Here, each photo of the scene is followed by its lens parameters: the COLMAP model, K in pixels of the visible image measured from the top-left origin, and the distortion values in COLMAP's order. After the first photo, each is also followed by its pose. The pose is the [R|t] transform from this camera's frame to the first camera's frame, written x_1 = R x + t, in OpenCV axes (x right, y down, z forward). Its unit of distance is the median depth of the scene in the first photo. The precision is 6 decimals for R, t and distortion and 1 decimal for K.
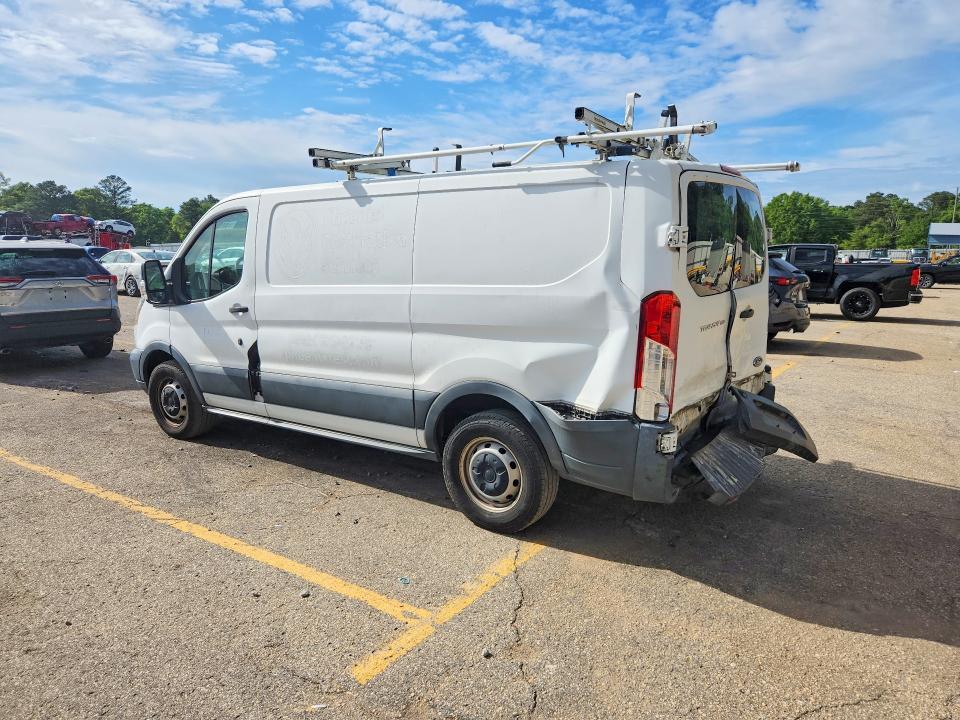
lens RADIAL K [[703.2, 0, 486.7], [0, 703.2, 359.7], [0, 0, 1]] dist [0.073913, -0.076728]
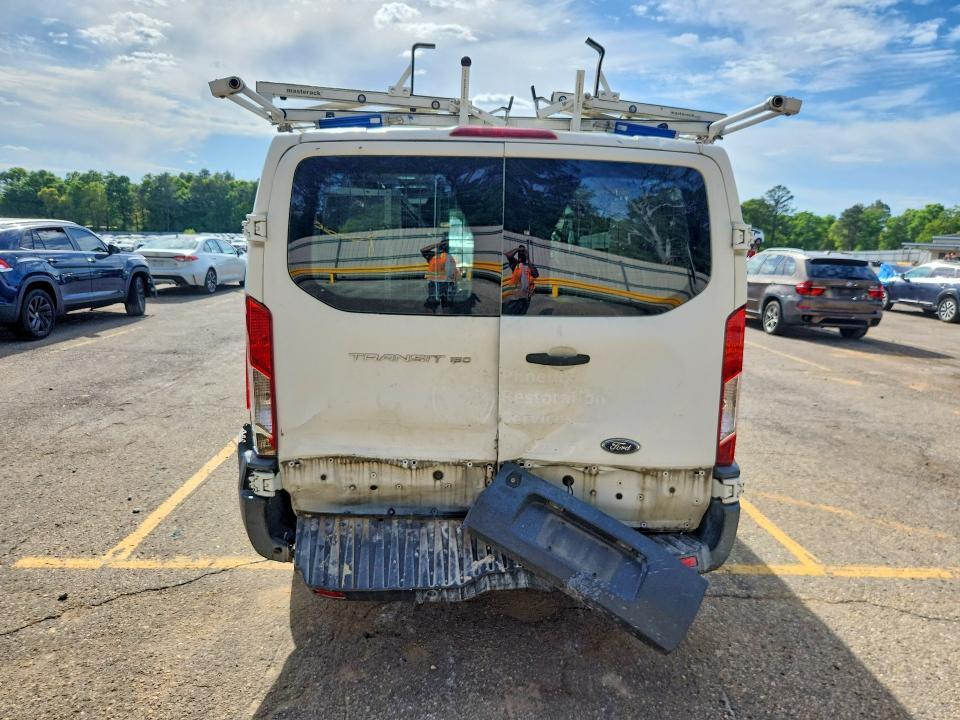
lens RADIAL K [[703.2, 0, 486.7], [0, 703.2, 359.7], [0, 0, 1]] dist [0.073913, -0.076728]
pose [[0.550582, 0.150316, -0.821136, 0.114654], [-0.160594, 0.984353, 0.072514, -0.013665], [0.819188, 0.091945, 0.566107, 0.079996]]
